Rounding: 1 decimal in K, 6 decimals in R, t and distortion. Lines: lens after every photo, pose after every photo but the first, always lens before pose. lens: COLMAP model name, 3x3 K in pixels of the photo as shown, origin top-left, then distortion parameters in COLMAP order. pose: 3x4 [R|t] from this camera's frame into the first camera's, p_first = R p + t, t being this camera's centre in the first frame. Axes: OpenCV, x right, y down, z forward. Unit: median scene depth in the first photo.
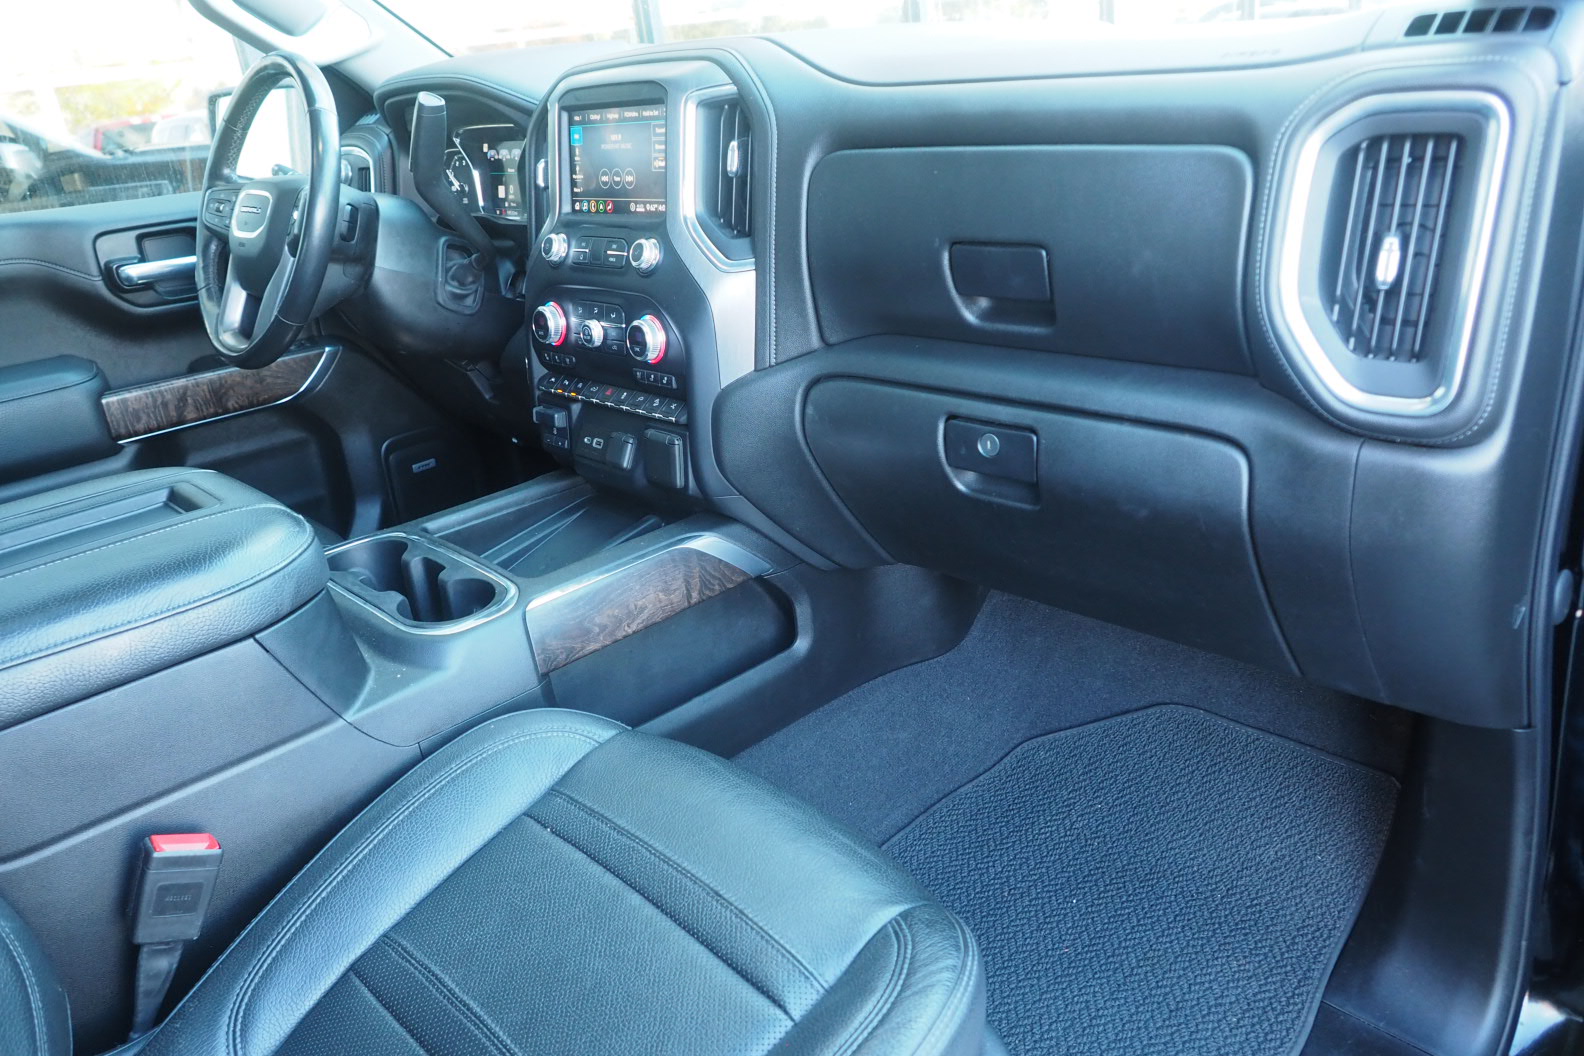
lens RADIAL K [[1129.8, 0, 792.0], [0, 1129.8, 528.0], [0, 0, 1]] dist [-0.015257, -0.001750]
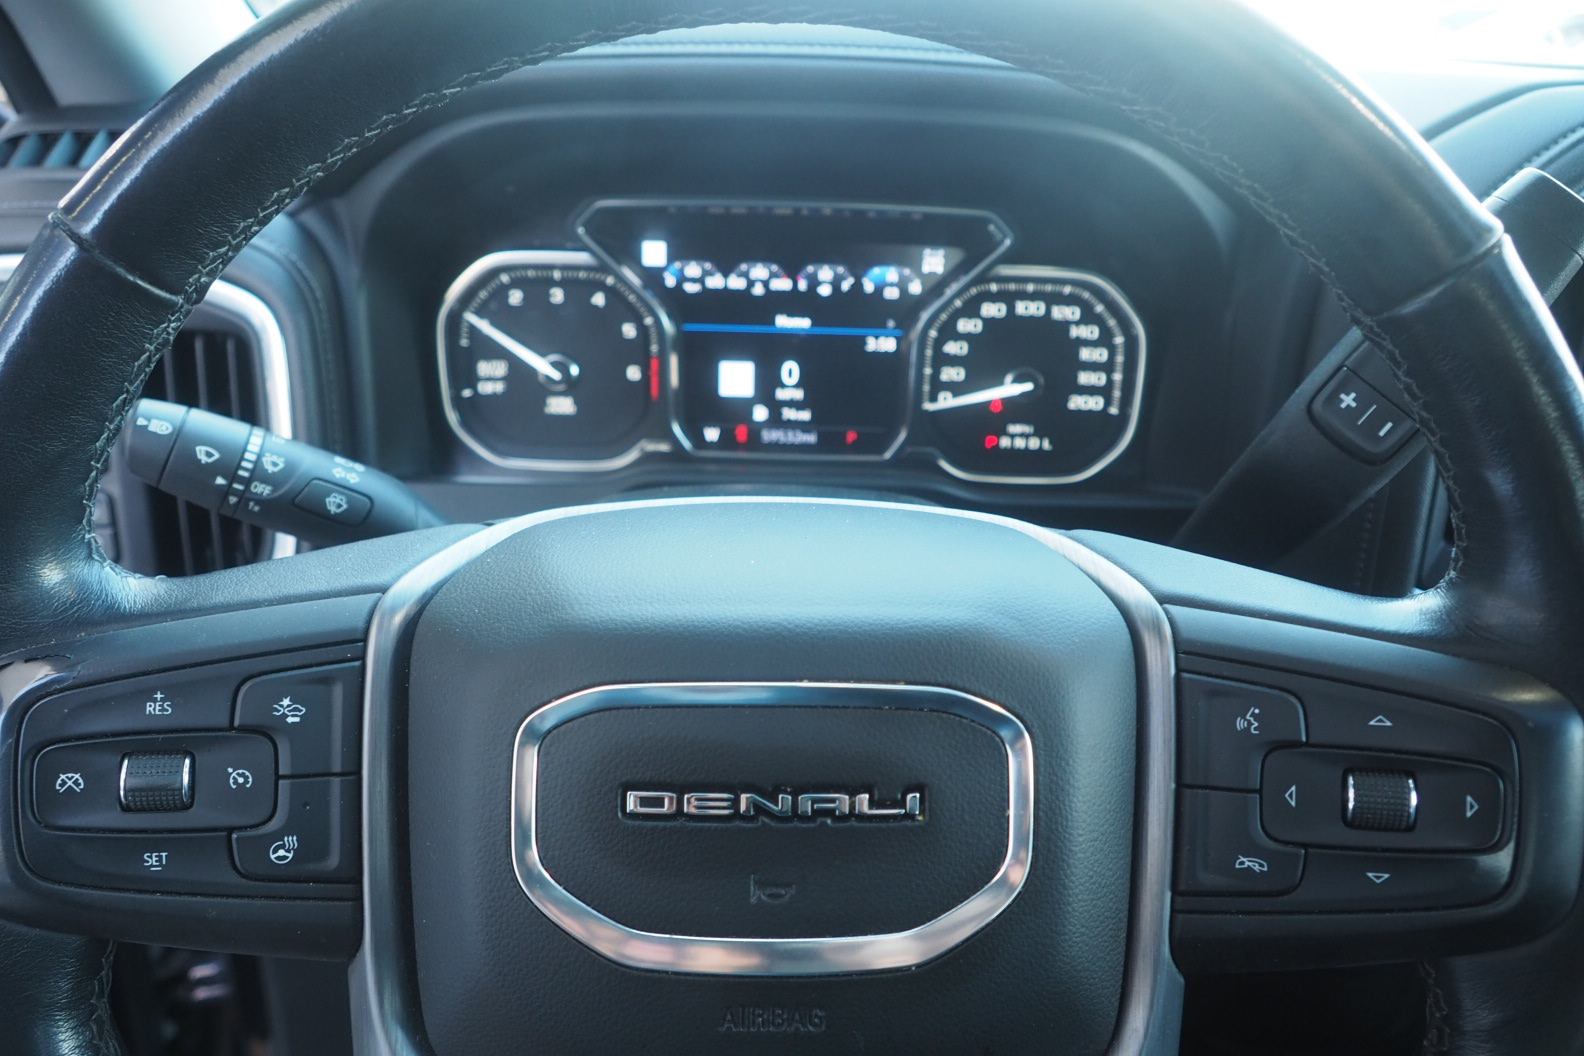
lens RADIAL K [[1123.2, 0, 792.0], [0, 1123.2, 528.0], [0, 0, 1]] dist [-0.036186, 0.002101]
pose [[0.703165, -0.199729, 0.682398, -0.655911], [0.187598, 0.977843, 0.092895, -0.374472], [-0.685832, 0.062696, 0.725054, 0.975832]]
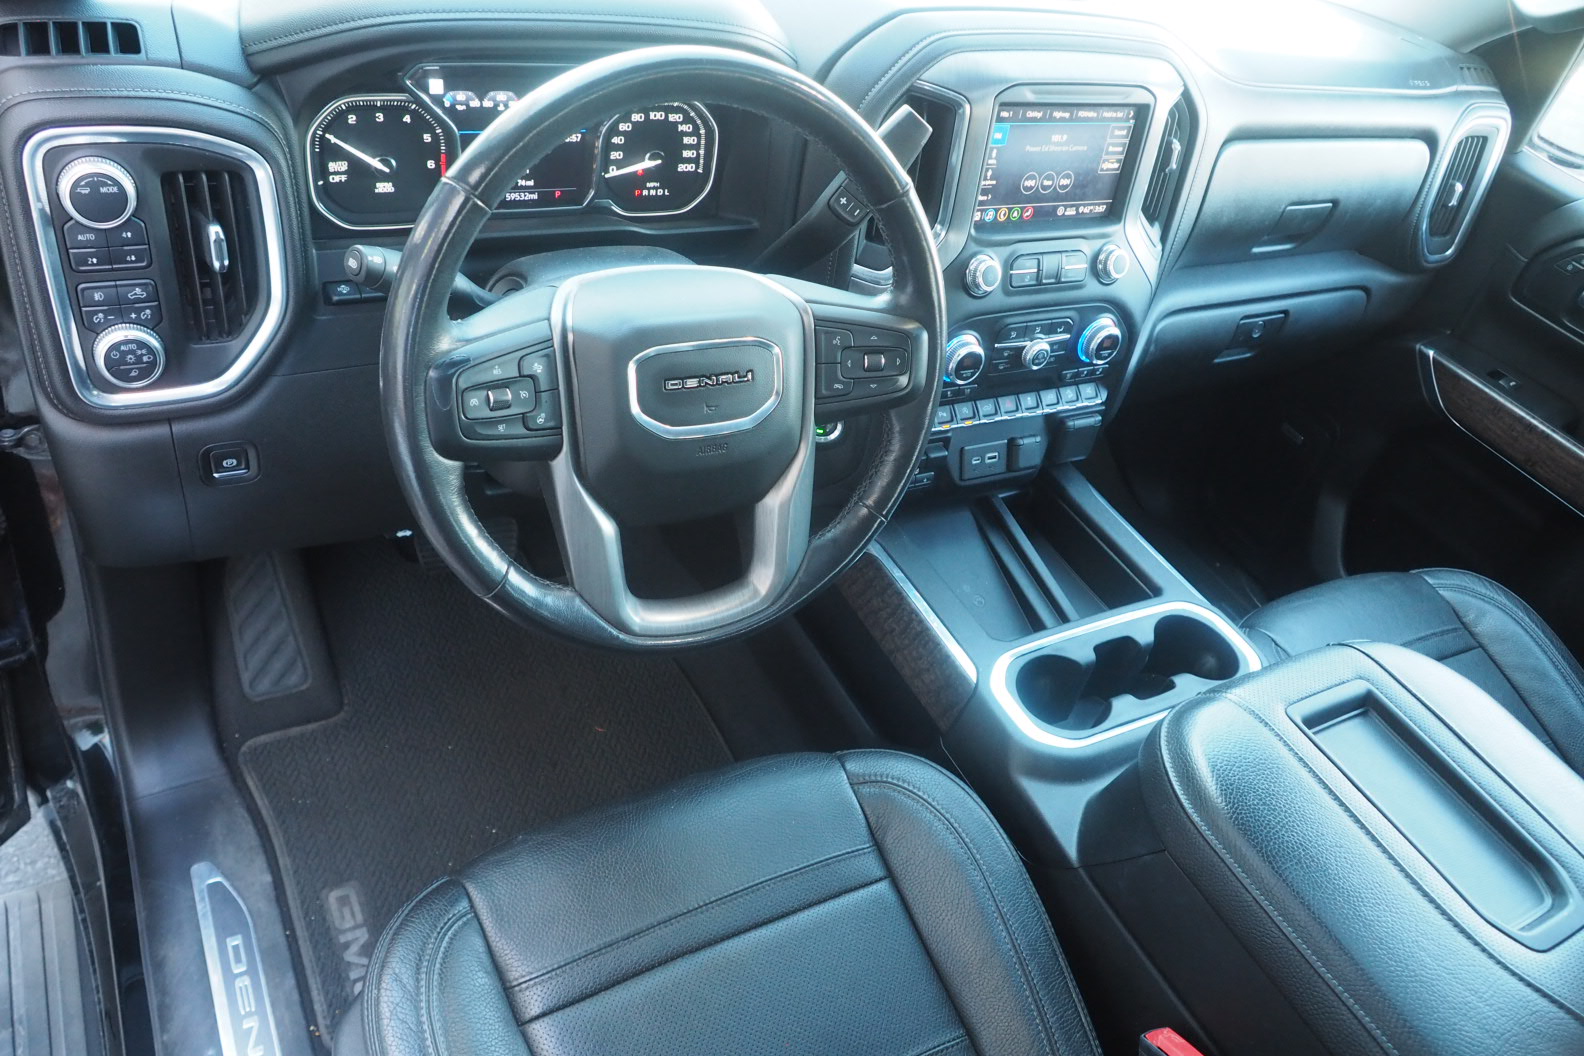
lens RADIAL K [[1129.8, 0, 792.0], [0, 1129.8, 528.0], [0, 0, 1]] dist [-0.015257, -0.001750]
pose [[0.249930, -0.518946, 0.817453, -1.045061], [0.149960, 0.854806, 0.496809, -0.533612], [-0.956581, -0.001582, 0.291463, 0.905812]]
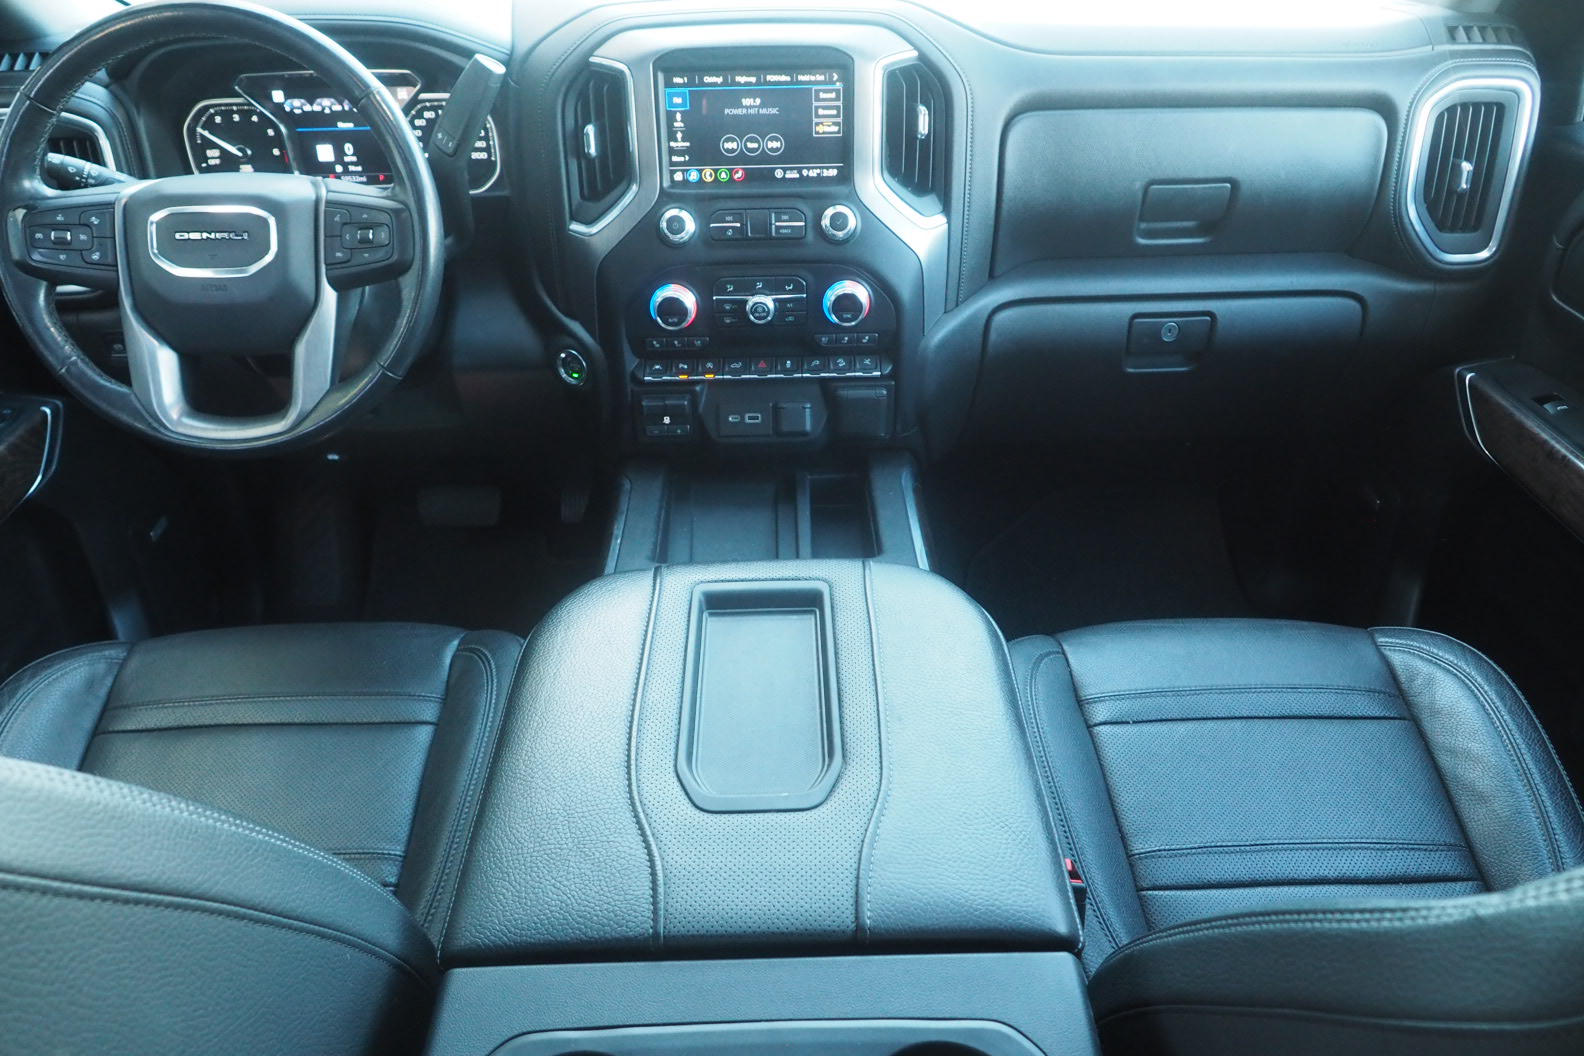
lens RADIAL K [[1129.8, 0, 792.0], [0, 1129.8, 528.0], [0, 0, 1]] dist [-0.015257, -0.001750]
pose [[0.678984, -0.335254, 0.653134, -0.844291], [0.232550, 0.942047, 0.241800, -0.220275], [-0.696348, -0.012292, 0.717599, 0.274291]]
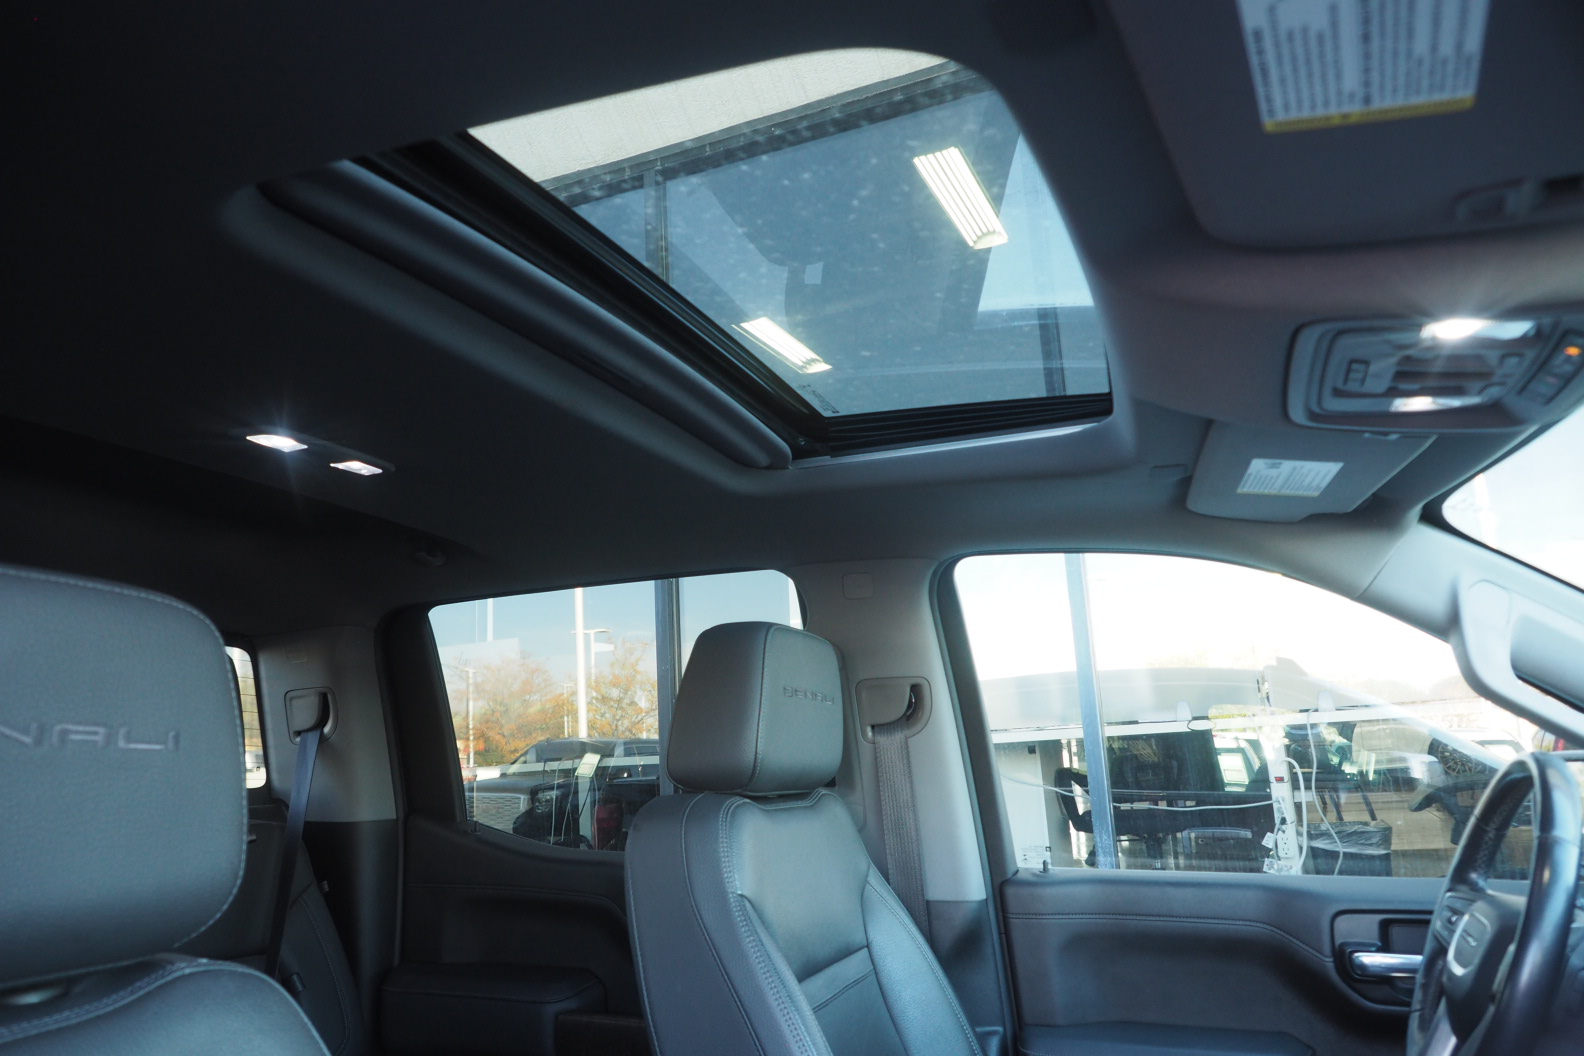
lens RADIAL K [[1129.8, 0, 792.0], [0, 1129.8, 528.0], [0, 0, 1]] dist [-0.015257, -0.001750]
pose [[0.419887, -0.098314, -0.902236, 0.064147], [-0.351551, 0.898889, -0.261555, -0.189604], [0.836724, 0.427006, 0.342869, 0.234447]]
